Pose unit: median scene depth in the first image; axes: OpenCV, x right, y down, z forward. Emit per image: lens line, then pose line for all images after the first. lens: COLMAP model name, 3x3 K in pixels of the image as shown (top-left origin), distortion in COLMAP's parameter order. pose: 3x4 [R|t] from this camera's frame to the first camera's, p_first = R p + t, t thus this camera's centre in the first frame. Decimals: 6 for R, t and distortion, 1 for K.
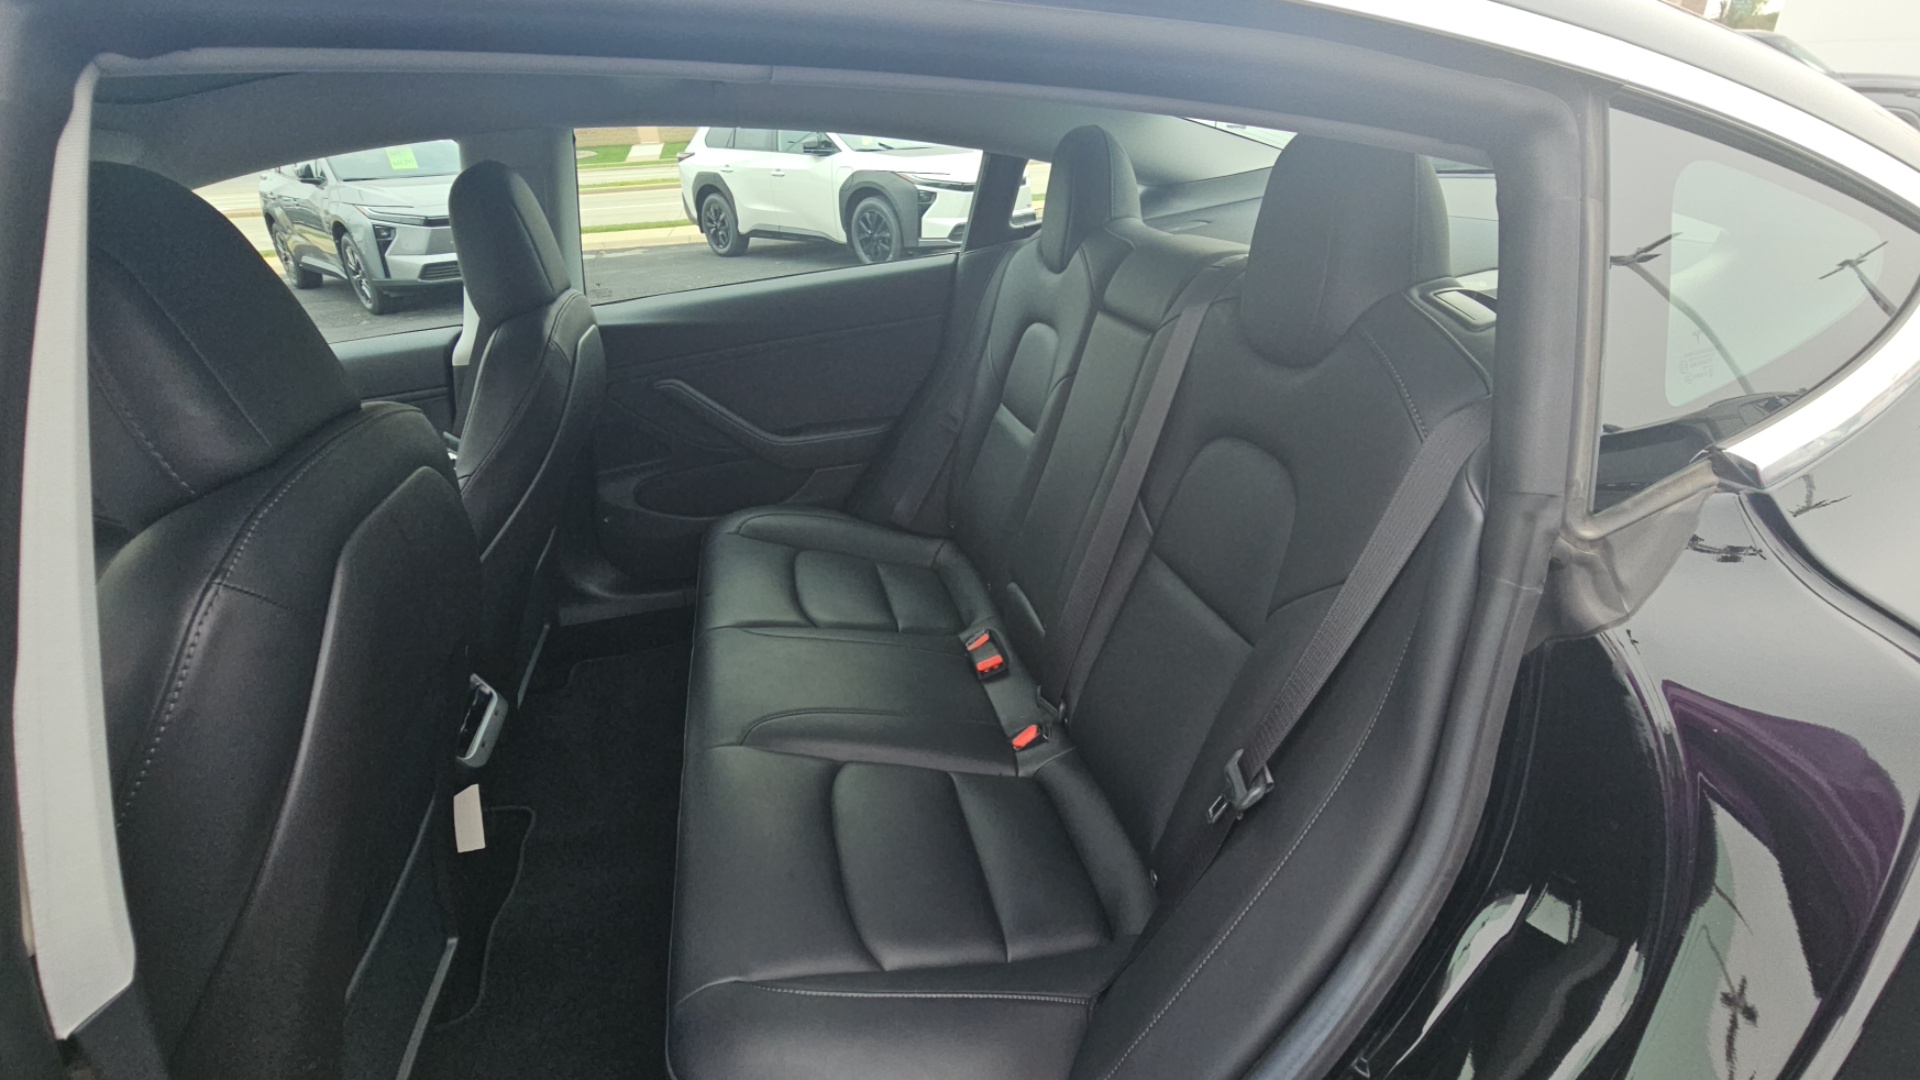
lens RADIAL K [[859.9, 0, 977.3], [0, 859.9, 547.5], [0, 0, 1]] dist [0.009277, -0.007242]
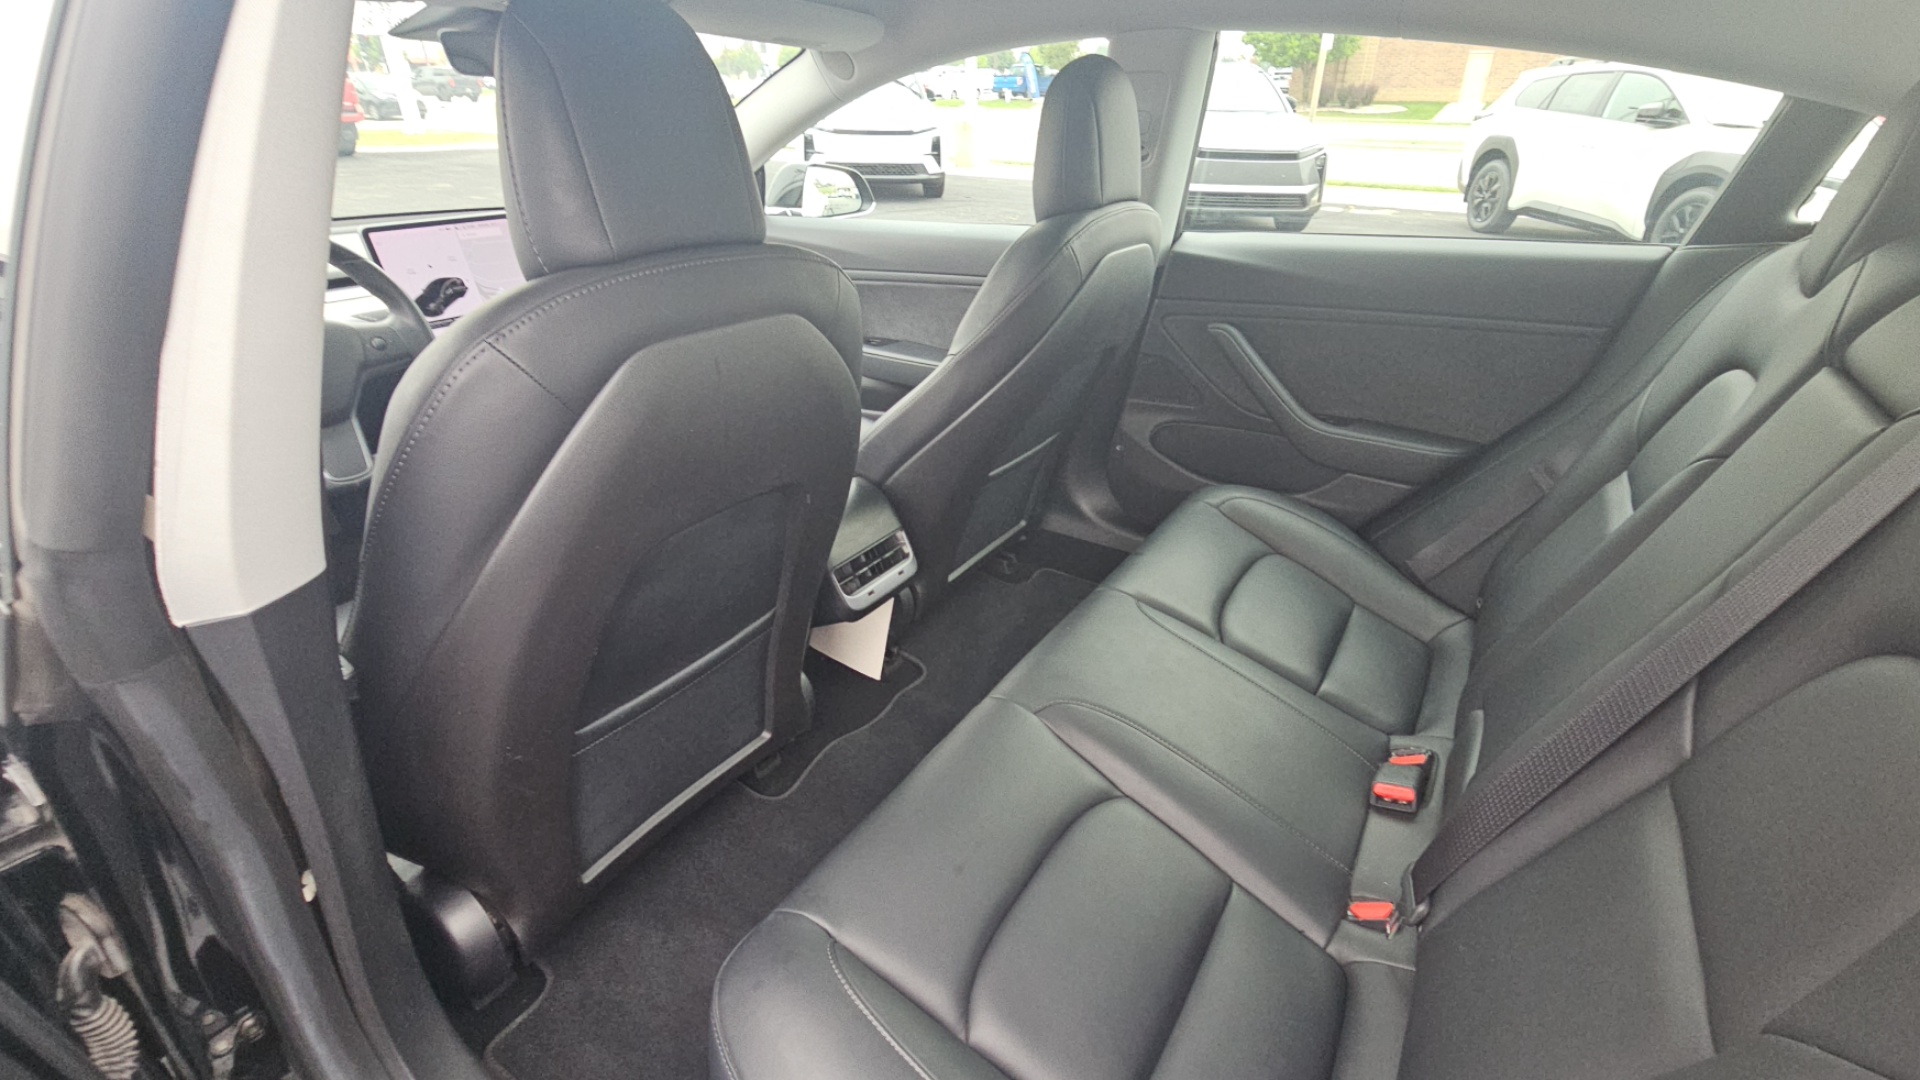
lens RADIAL K [[859.9, 0, 979.3], [0, 859.9, 544.4], [0, 0, 1]] dist [0.009277, -0.007242]
pose [[0.690513, 0.391202, -0.608401, 0.103045], [-0.367172, 0.914271, 0.171150, -0.041204], [0.623198, 0.105207, 0.774955, 0.150462]]
